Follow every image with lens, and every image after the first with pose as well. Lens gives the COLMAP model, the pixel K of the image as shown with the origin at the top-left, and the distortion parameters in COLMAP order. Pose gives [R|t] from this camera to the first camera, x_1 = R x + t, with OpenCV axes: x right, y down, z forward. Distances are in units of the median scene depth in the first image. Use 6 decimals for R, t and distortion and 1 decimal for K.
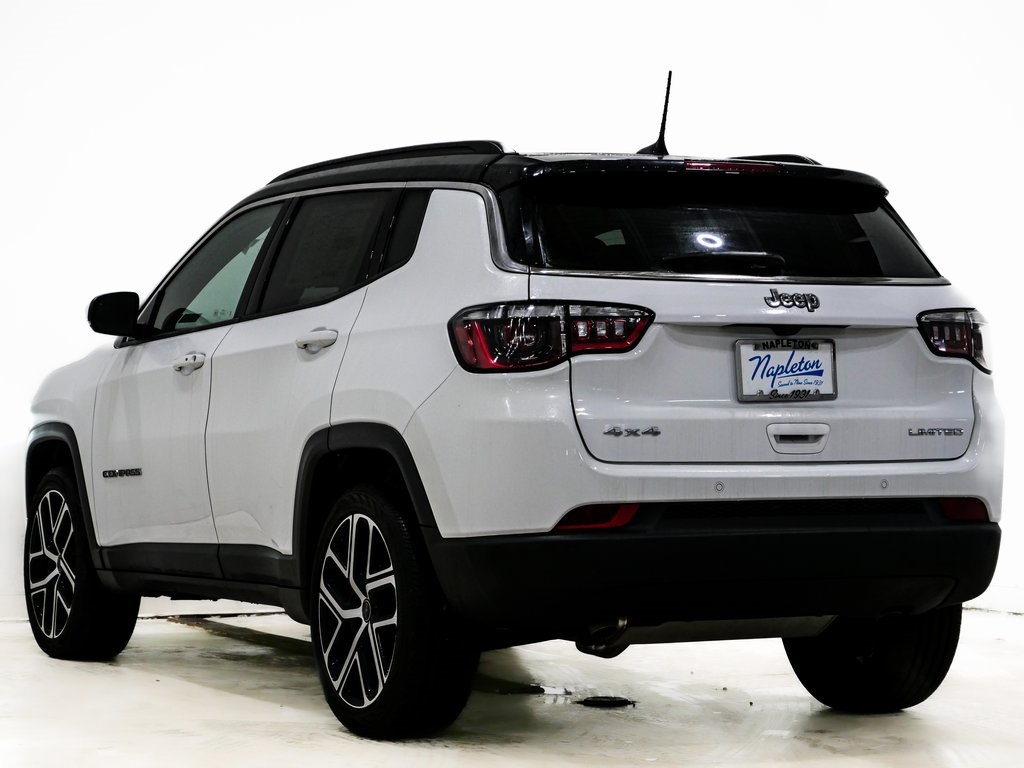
lens RADIAL K [[2814.5, 0, 512.0], [0, 2814.5, 384.0], [0, 0, 1]] dist [-0.027089, -0.202587]
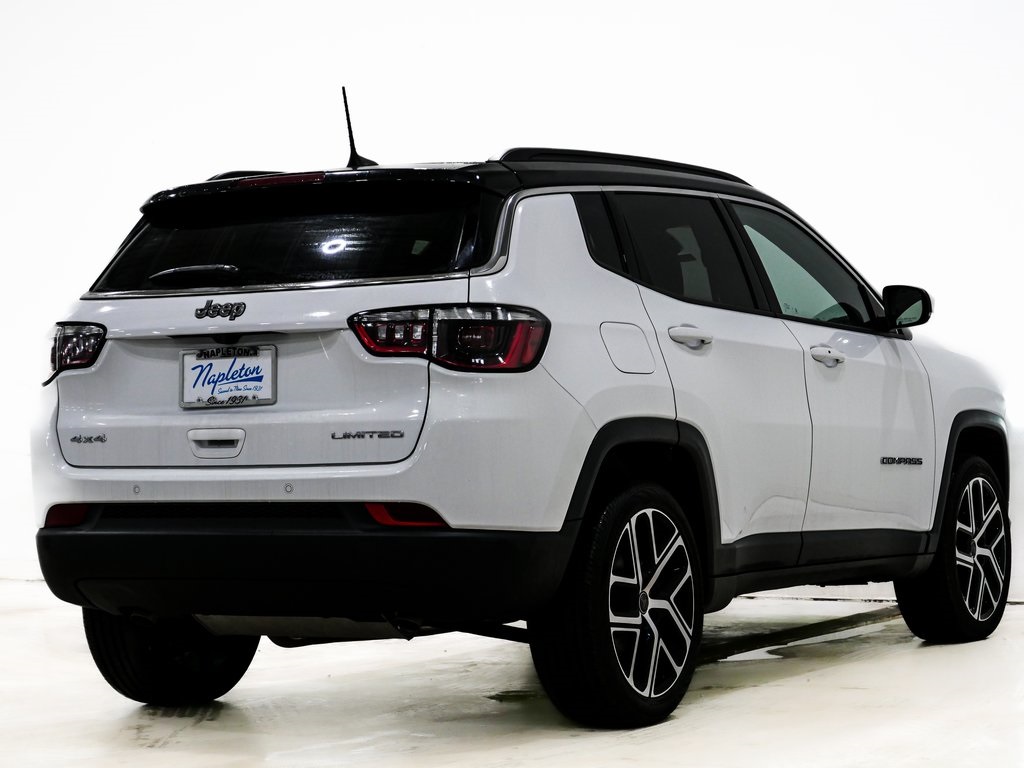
lens RADIAL K [[2777.2, 0, 512.0], [0, 2777.2, 384.0], [0, 0, 1]] dist [-0.012115, -0.130715]
pose [[0.541554, -0.019565, -0.840438, 1.015402], [0.032032, 0.999483, -0.002626, 0.003596], [0.840055, -0.025499, 0.541901, 0.533983]]
